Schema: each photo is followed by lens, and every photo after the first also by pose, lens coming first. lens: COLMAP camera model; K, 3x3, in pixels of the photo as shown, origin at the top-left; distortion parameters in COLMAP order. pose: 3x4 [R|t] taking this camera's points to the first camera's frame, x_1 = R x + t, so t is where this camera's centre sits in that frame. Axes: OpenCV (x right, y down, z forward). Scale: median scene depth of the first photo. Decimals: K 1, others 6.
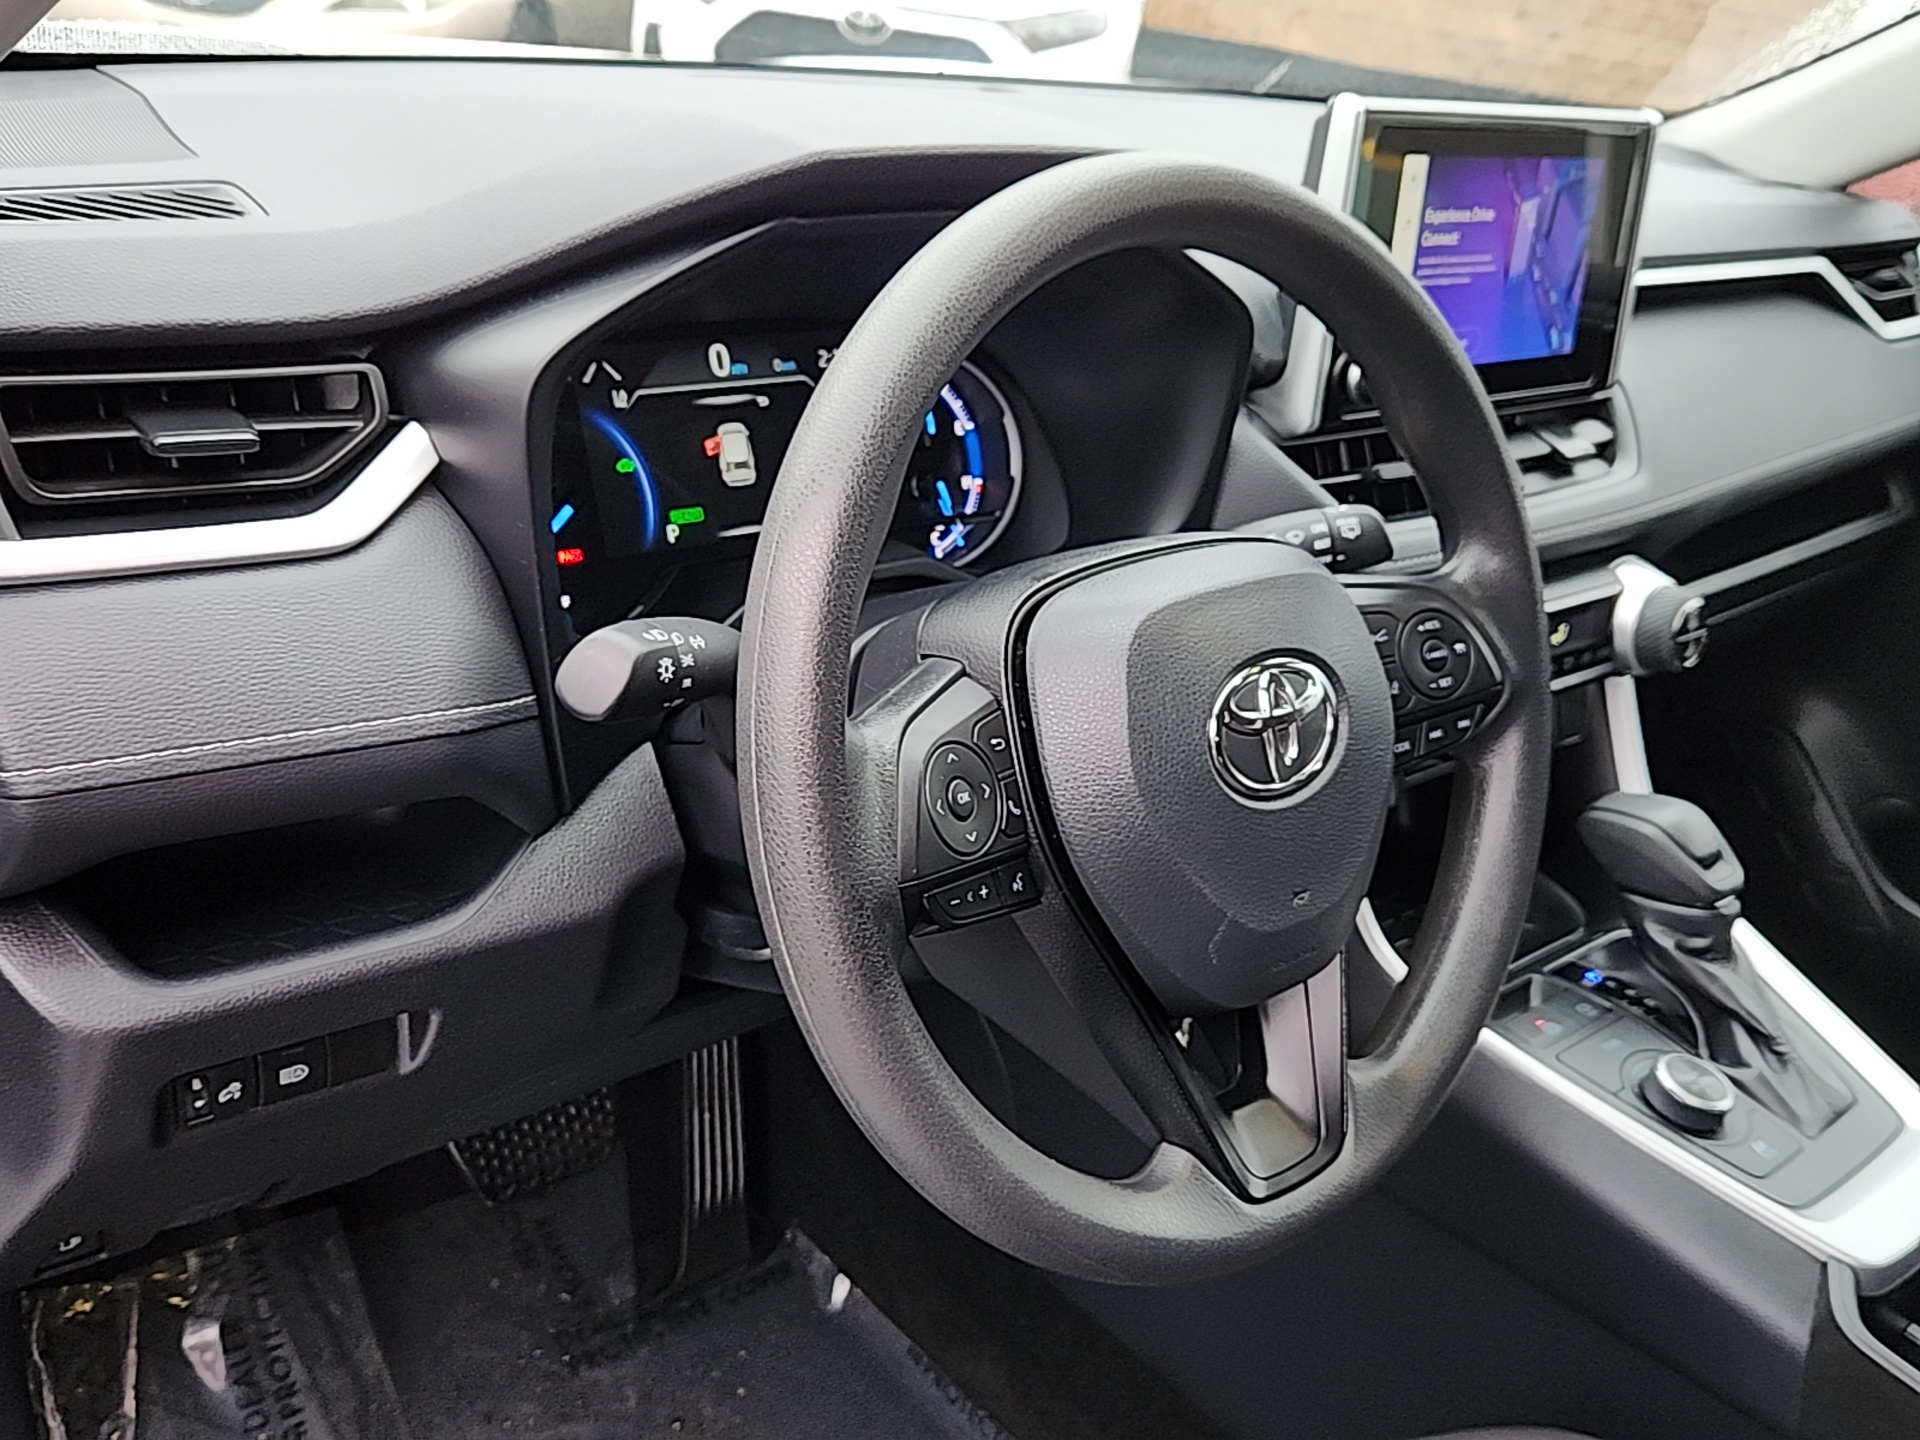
lens RADIAL K [[1812.2, 0, 960.0], [0, 1812.2, 720.0], [0, 0, 1]] dist [0.080034, -0.142983]
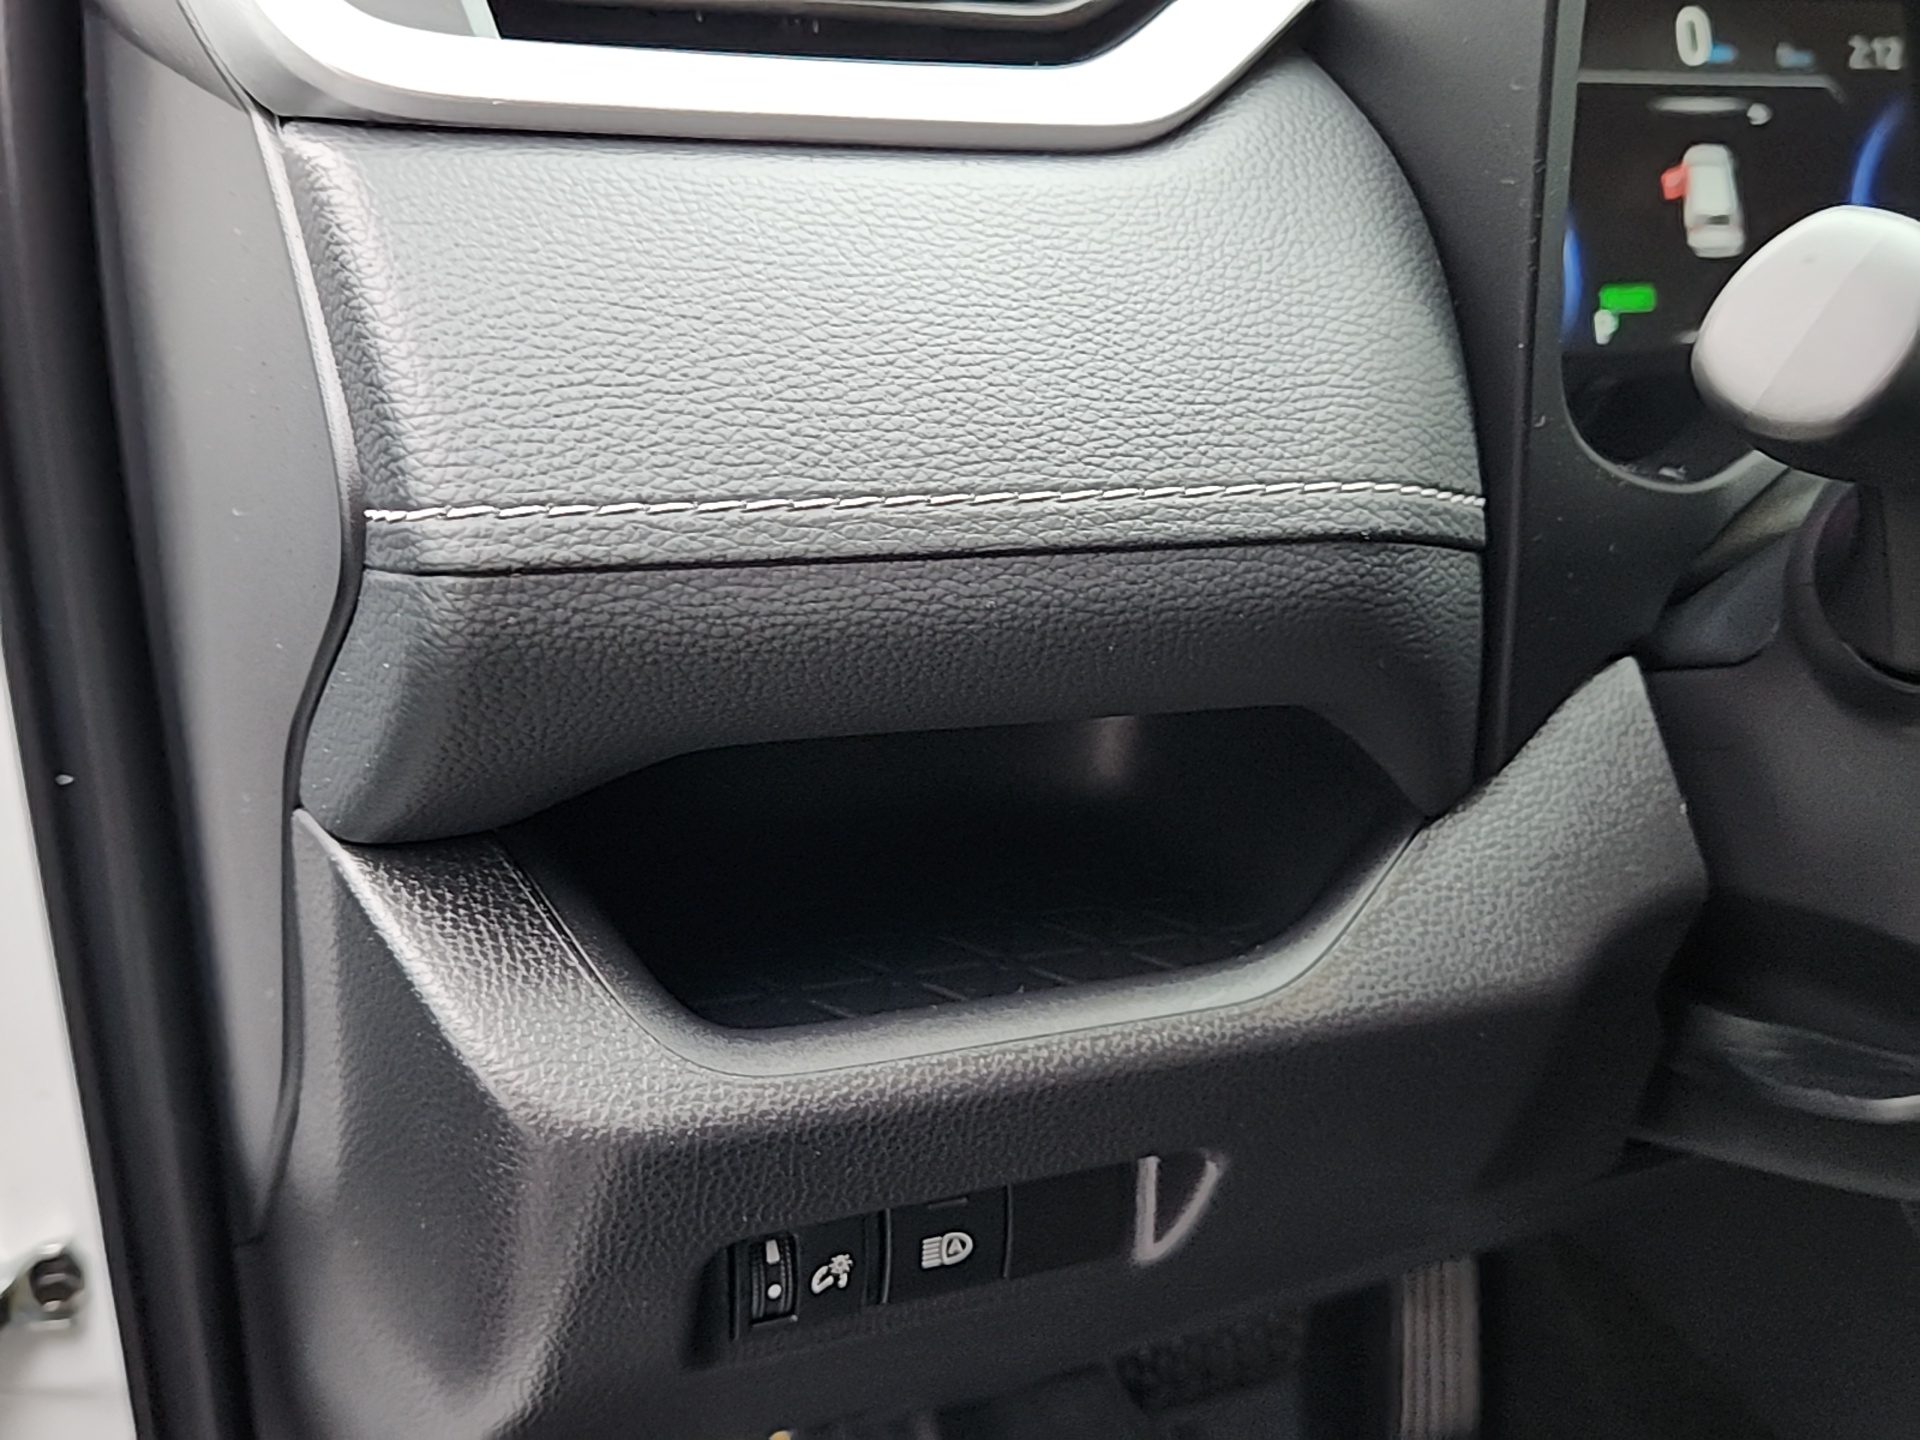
lens RADIAL K [[1795.1, 0, 932.1], [0, 1795.1, 759.4], [0, 0, 1]] dist [0.089486, -0.116012]
pose [[0.951869, 0.043519, -0.303400, -0.225535], [-0.057658, 0.997621, -0.037796, 0.078015], [0.301033, 0.053470, 0.952113, 0.521824]]
